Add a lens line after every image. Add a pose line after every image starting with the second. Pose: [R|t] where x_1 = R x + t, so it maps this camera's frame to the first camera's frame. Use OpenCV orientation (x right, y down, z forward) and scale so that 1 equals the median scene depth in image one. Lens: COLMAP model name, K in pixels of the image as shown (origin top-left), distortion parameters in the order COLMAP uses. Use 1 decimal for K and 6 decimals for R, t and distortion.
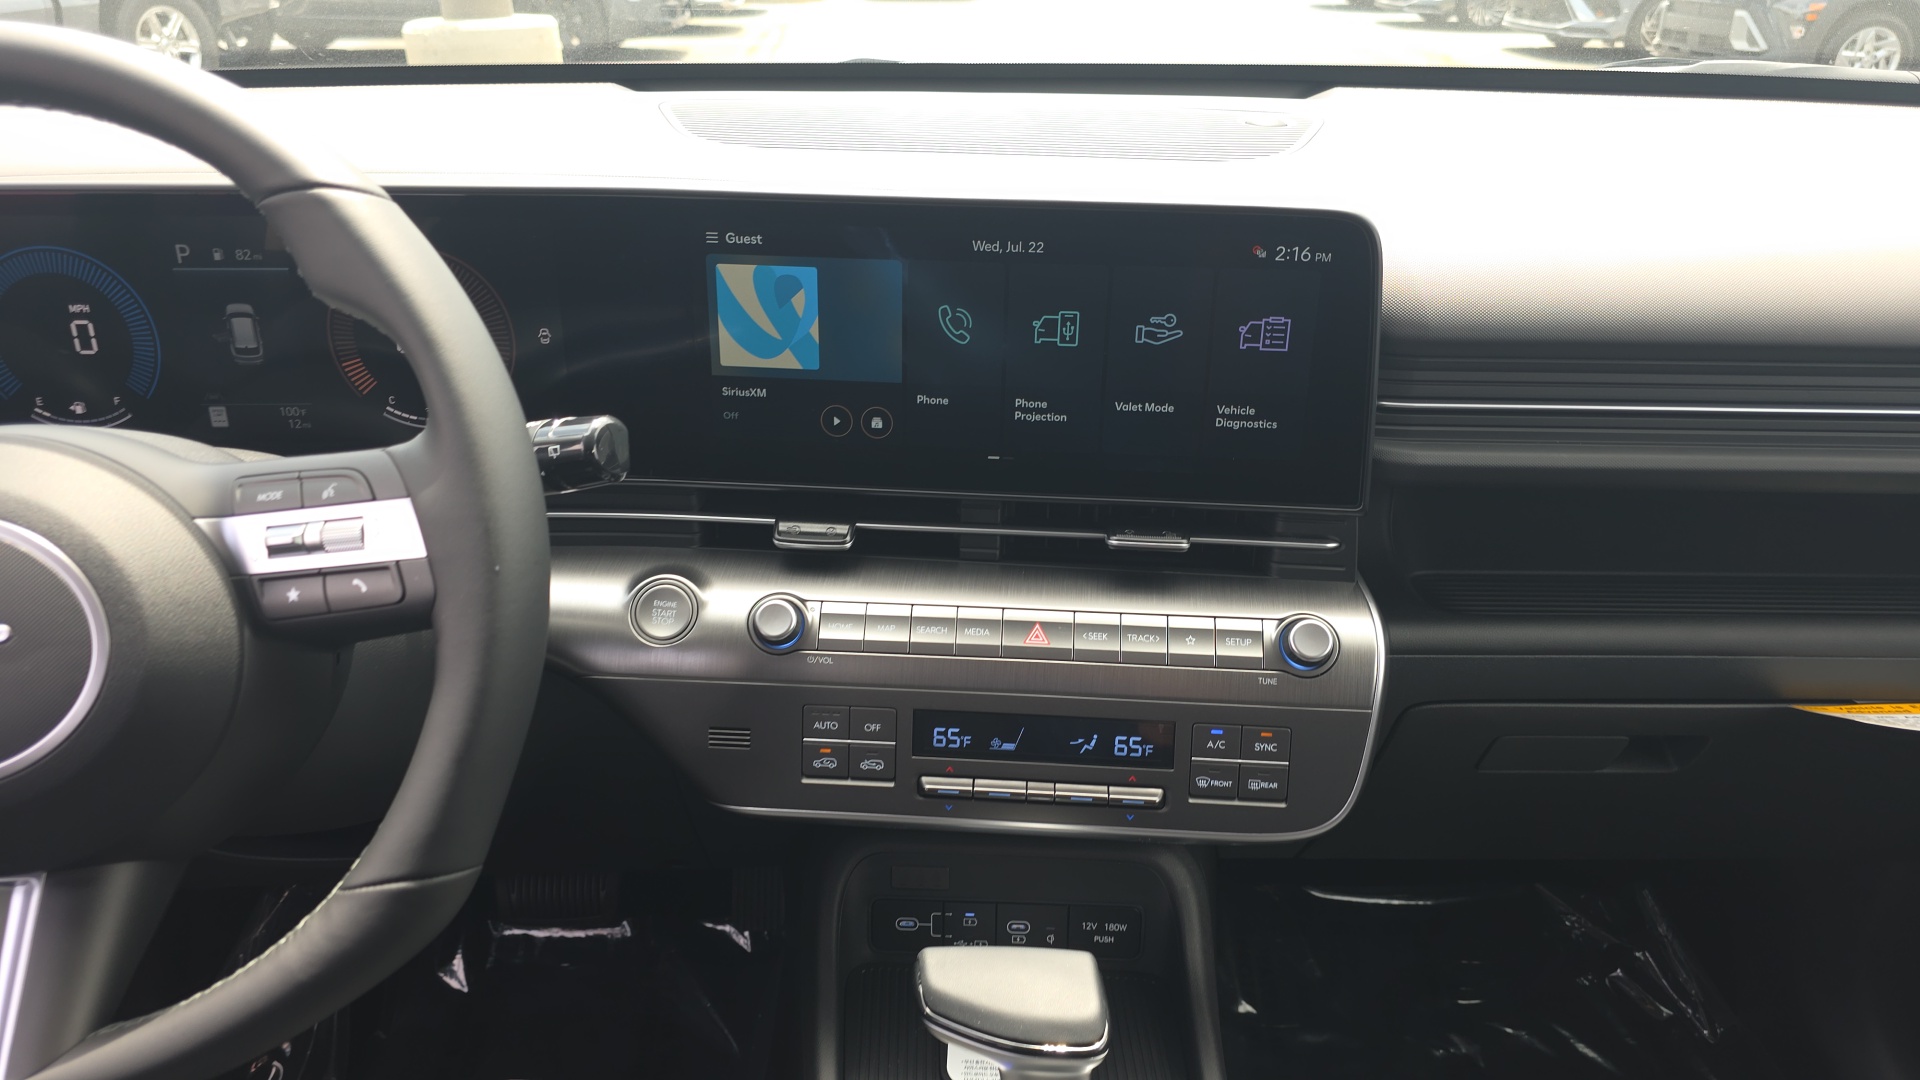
lens RADIAL K [[1301.5, 0, 939.2], [0, 1301.5, 576.7], [0, 0, 1]] dist [0.064005, -0.075367]
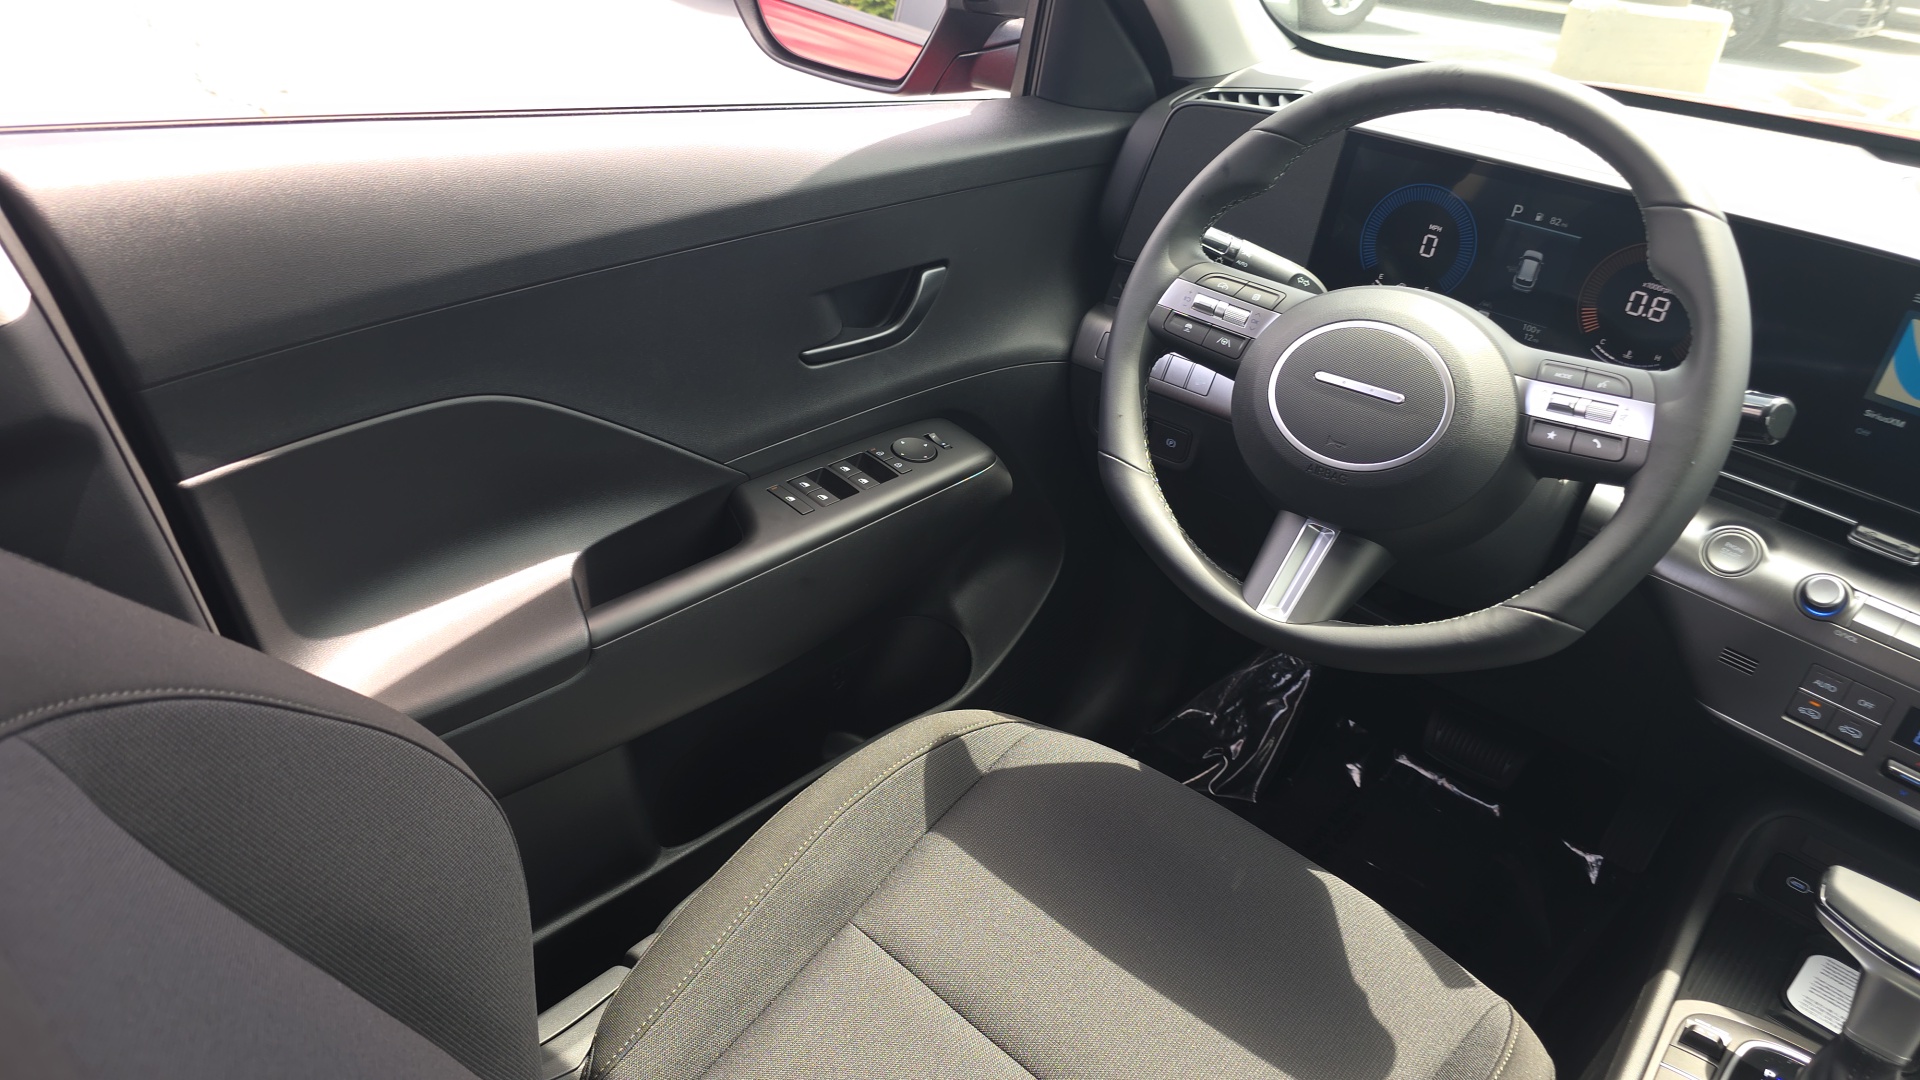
lens RADIAL K [[1307.7, 0, 941.2], [0, 1307.7, 558.5], [0, 0, 1]] dist [0.052832, -0.060290]
pose [[0.719816, 0.399521, -0.567669, -0.025956], [-0.388347, 0.909594, 0.147734, 0.147688], [0.575371, 0.114111, 0.809893, -0.551006]]
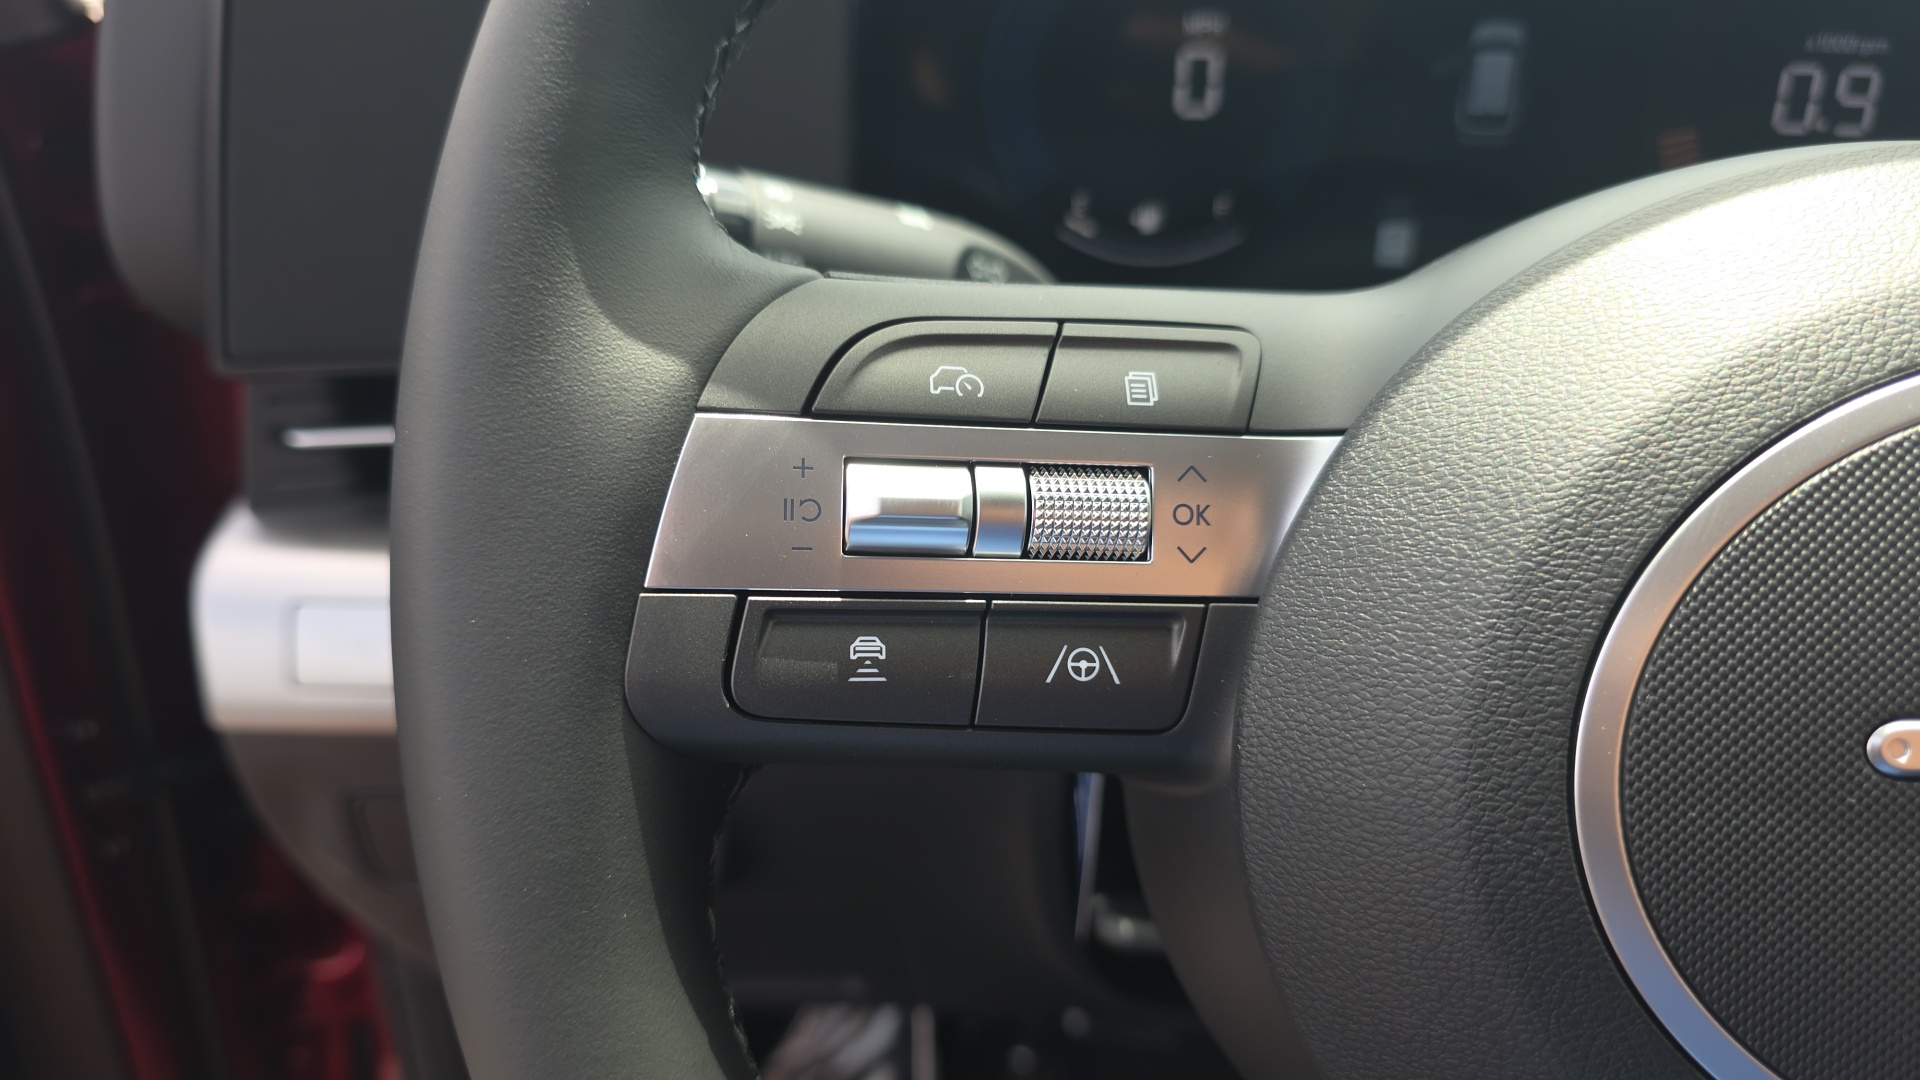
lens RADIAL K [[1341.2, 0, 919.6], [0, 1341.2, 540.4], [0, 0, 1]] dist [0.032149, -0.060357]
pose [[0.994974, 0.048336, -0.087700, -0.688208], [-0.048495, 0.998823, 0.000323, 0.007314], [0.087612, 0.003931, 0.996147, 0.441674]]
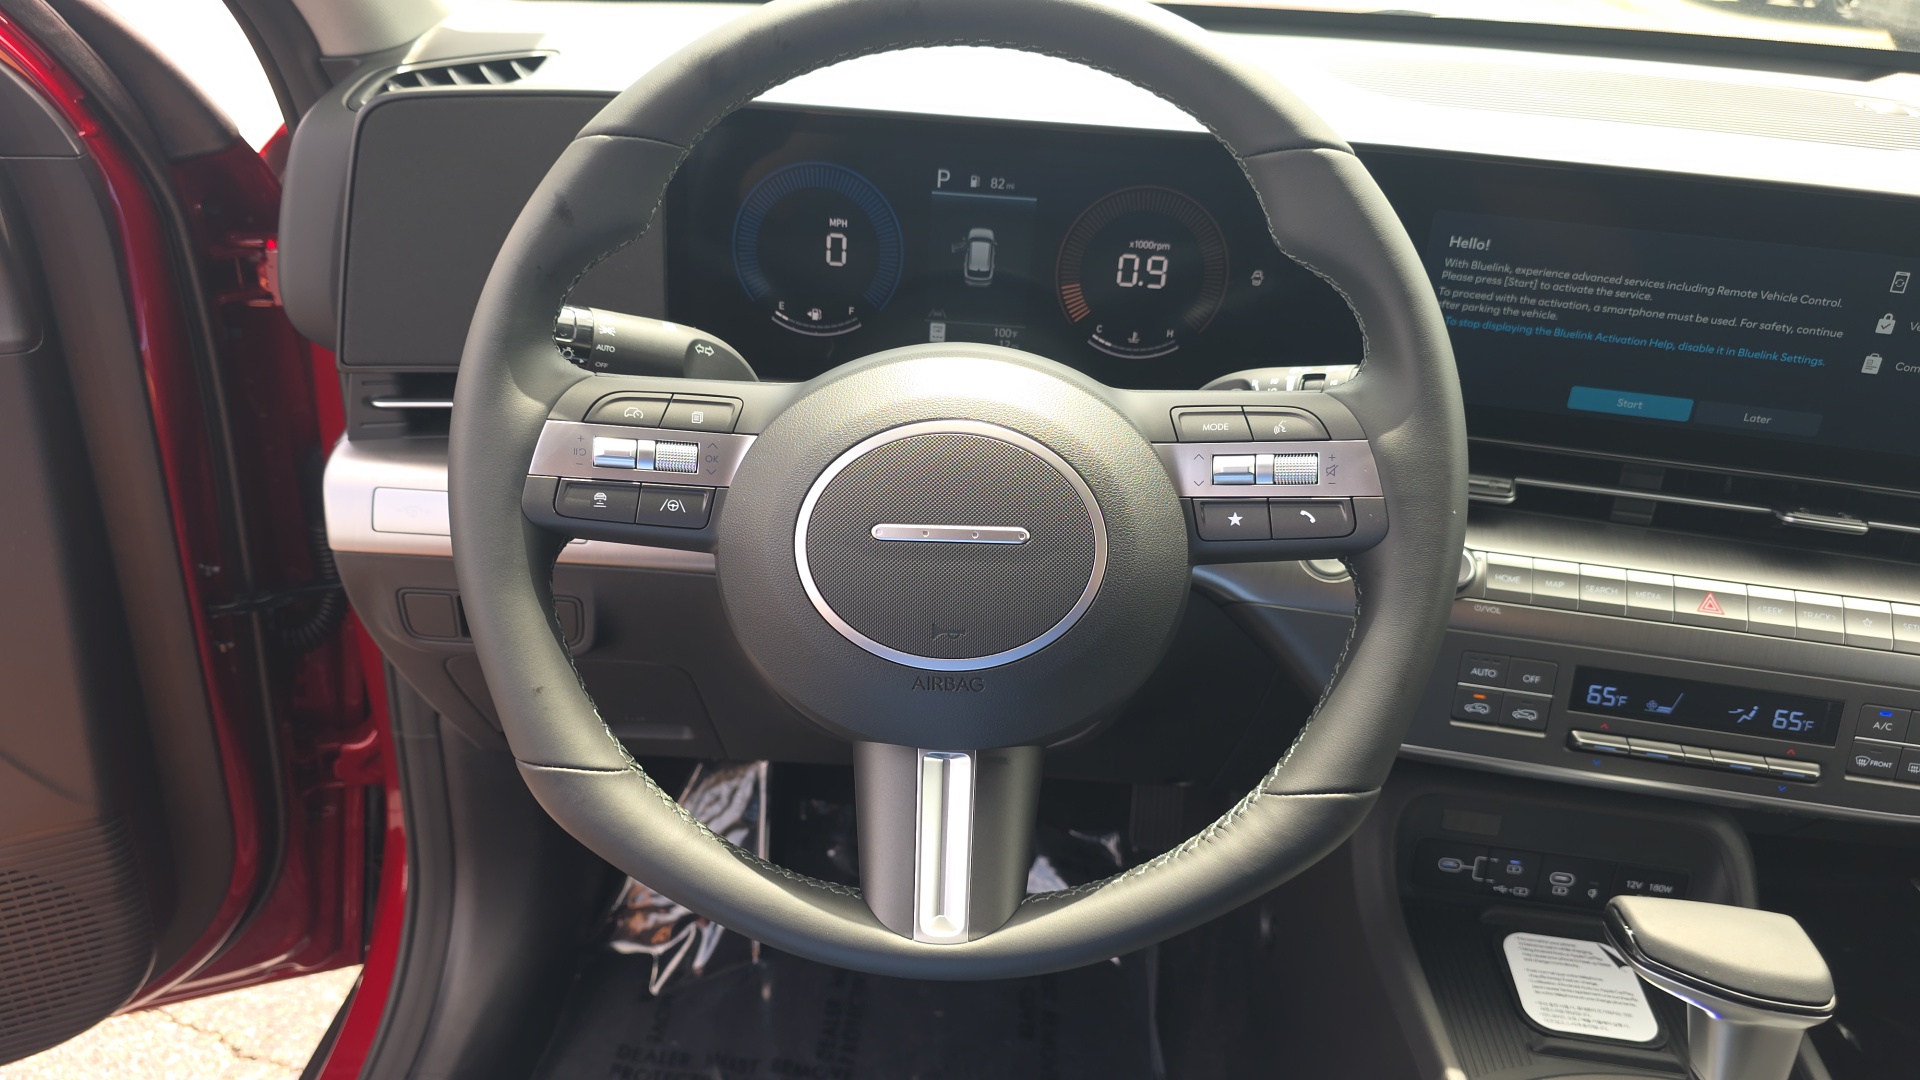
lens RADIAL K [[1313.1, 0, 936.9], [0, 1313.1, 537.3], [0, 0, 1]] dist [0.065210, -0.086308]
pose [[0.994871, 0.085914, -0.053382, -0.479349], [-0.084246, 0.995907, 0.032741, 0.009621], [0.055977, -0.028076, 0.998037, -0.072514]]
